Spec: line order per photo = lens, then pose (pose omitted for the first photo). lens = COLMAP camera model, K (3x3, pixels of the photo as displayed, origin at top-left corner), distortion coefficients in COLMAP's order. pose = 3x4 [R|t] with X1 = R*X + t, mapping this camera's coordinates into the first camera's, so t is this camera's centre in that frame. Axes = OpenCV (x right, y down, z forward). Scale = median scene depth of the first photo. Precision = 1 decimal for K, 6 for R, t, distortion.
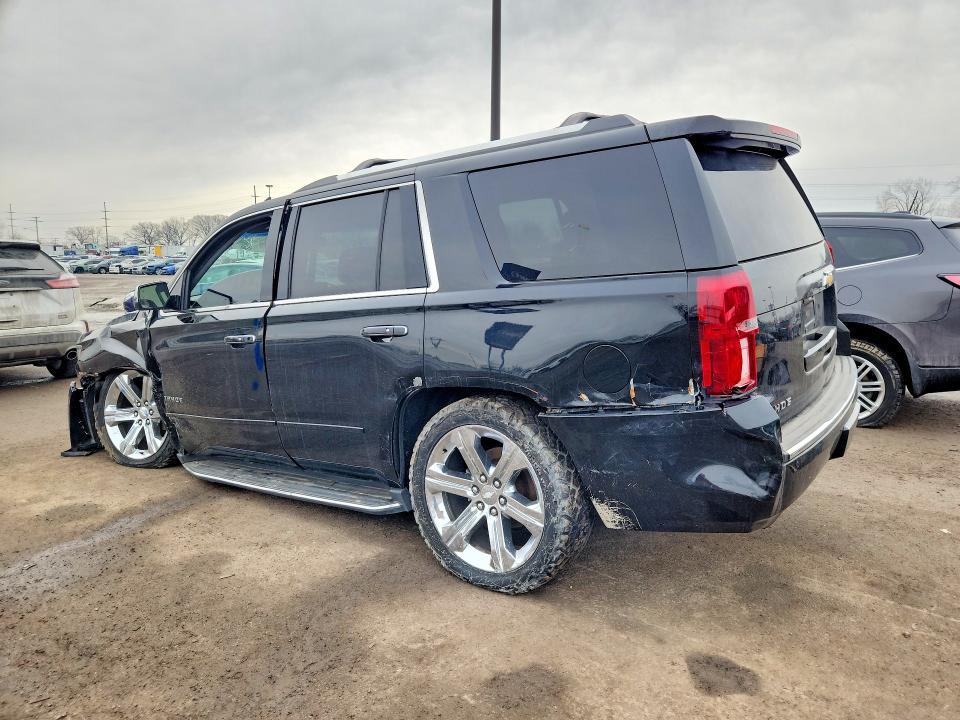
lens RADIAL K [[729.1, 0, 501.5], [0, 729.1, 358.1], [0, 0, 1]] dist [0.003306, 0.001726]
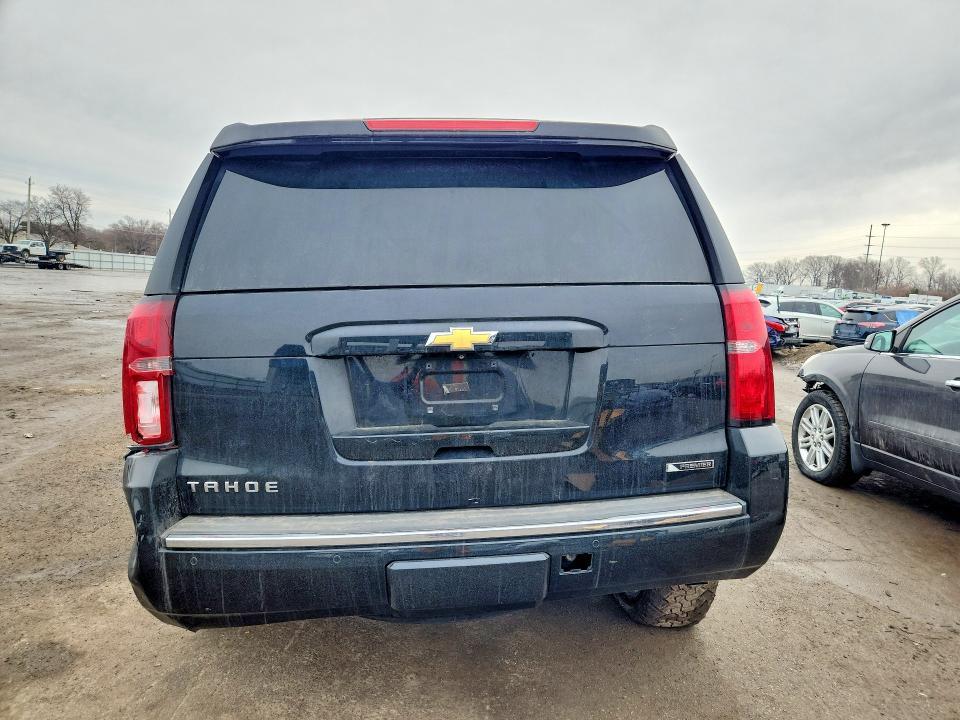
lens RADIAL K [[684.0, 0, 480.0], [0, 684.0, 360.0], [0, 0, 1]] dist [0.010942, 0.002124]
pose [[0.582831, 0.130490, -0.802048, 0.193310], [-0.164925, 0.985475, 0.040485, -0.026169], [0.795681, 0.108682, 0.595886, 0.133437]]
